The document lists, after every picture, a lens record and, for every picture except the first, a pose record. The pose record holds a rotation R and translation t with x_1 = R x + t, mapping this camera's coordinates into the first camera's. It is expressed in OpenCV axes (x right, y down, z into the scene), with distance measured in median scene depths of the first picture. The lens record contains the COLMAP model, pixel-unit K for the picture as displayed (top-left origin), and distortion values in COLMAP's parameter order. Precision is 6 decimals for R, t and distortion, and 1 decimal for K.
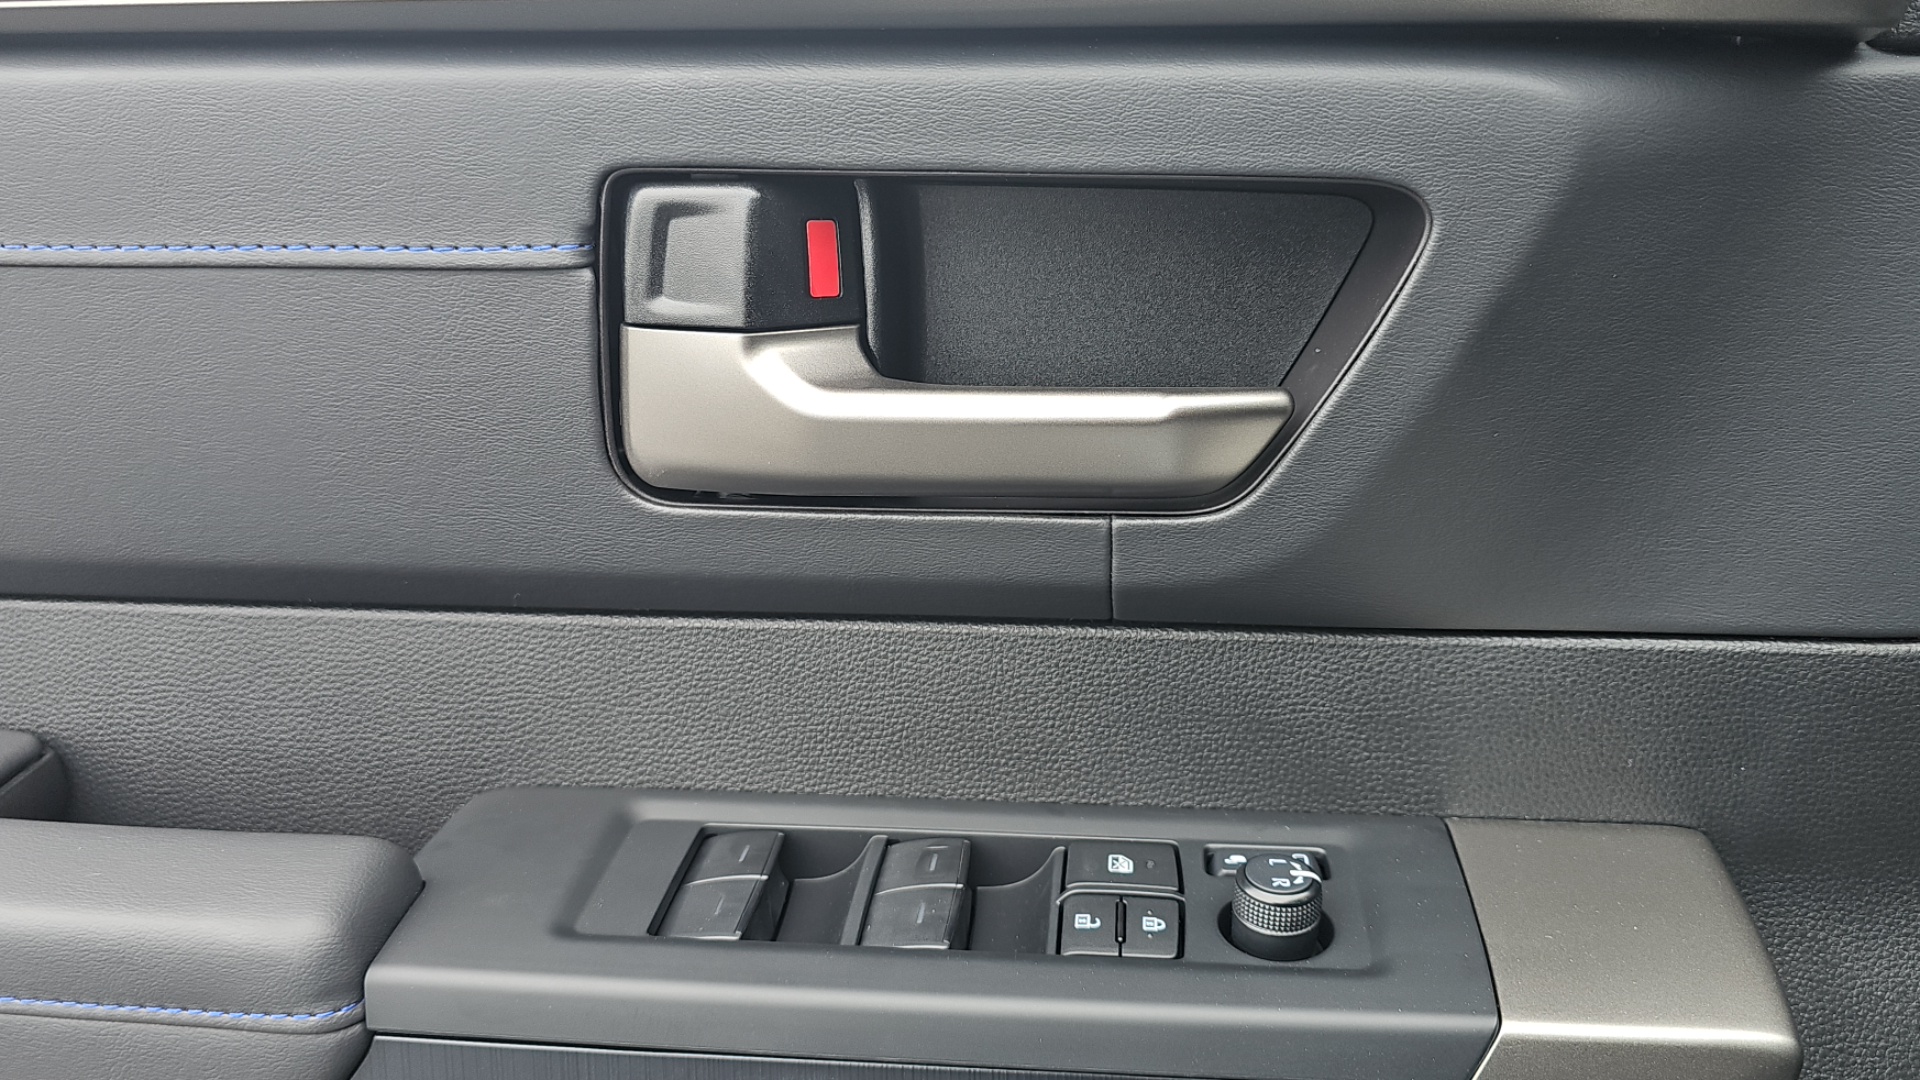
lens RADIAL K [[1409.8, 0, 956.7], [0, 1409.8, 535.4], [0, 0, 1]] dist [0.054780, -0.072381]
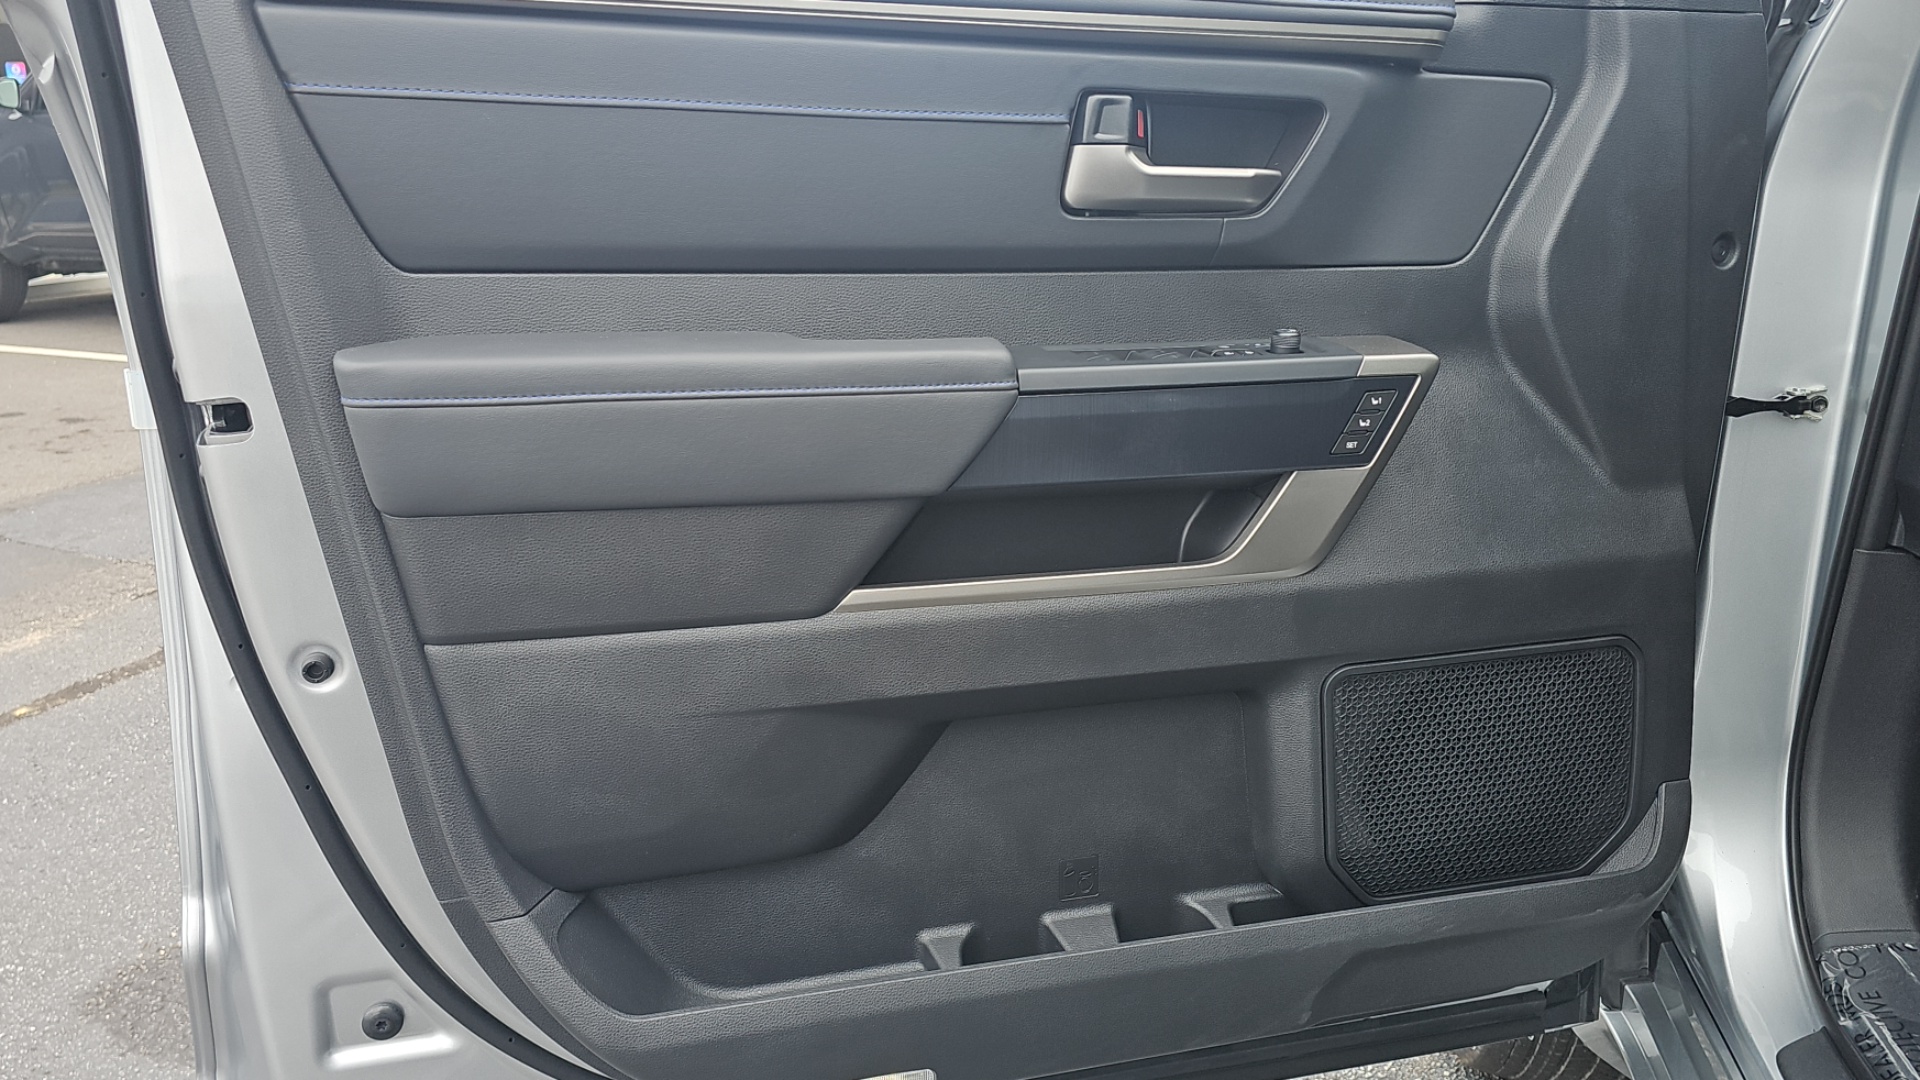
lens RADIAL K [[1409.8, 0, 960.6], [0, 1409.8, 538.7], [0, 0, 1]] dist [0.054780, -0.072381]
pose [[0.925560, -0.070483, 0.371983, -1.629213], [0.083790, 0.996288, -0.019711, 0.704773], [-0.369213, 0.049412, 0.928030, -1.578787]]
